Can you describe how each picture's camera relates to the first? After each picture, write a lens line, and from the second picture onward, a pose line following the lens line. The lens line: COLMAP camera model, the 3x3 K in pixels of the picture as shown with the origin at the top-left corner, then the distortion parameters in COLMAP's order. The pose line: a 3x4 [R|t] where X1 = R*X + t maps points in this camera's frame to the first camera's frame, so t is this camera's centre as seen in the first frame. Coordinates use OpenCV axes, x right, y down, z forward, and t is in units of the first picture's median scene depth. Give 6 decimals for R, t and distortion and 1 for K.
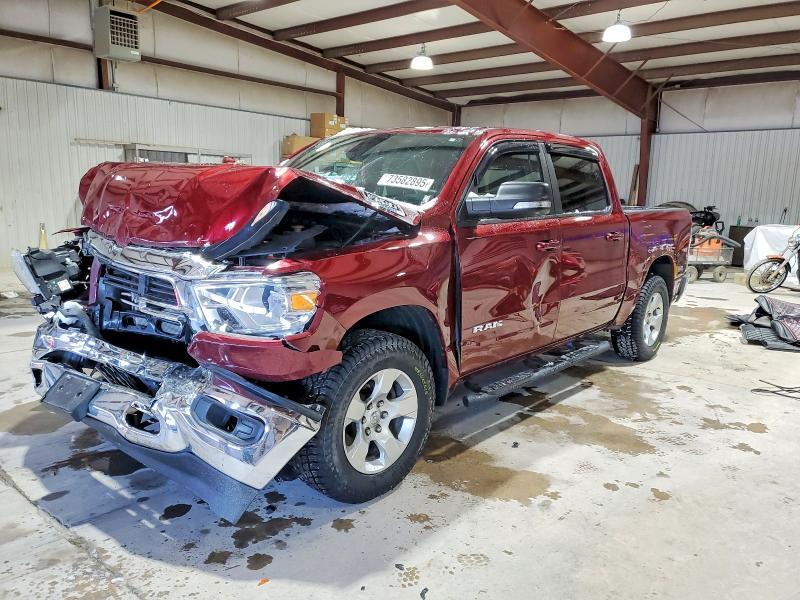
lens RADIAL K [[634.3, 0, 402.8], [0, 634.3, 303.5], [0, 0, 1]] dist [-0.000845, -0.000587]
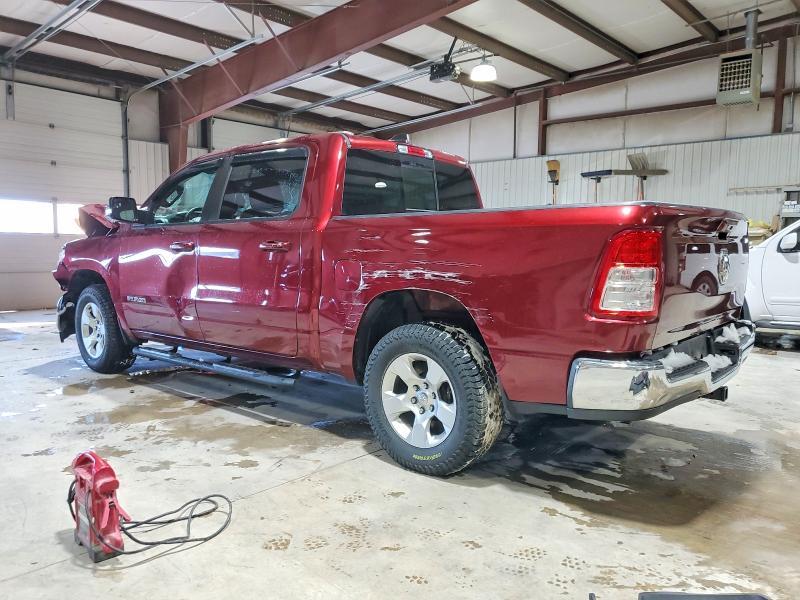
lens RADIAL K [[634.3, 0, 403.0], [0, 634.3, 298.8], [0, 0, 1]] dist [-0.000845, -0.000587]
pose [[-0.007541, 0.051614, -0.998639, 1.180443], [-0.178409, 0.982574, 0.052131, -0.111344], [0.983928, 0.178559, 0.001798, 1.202198]]
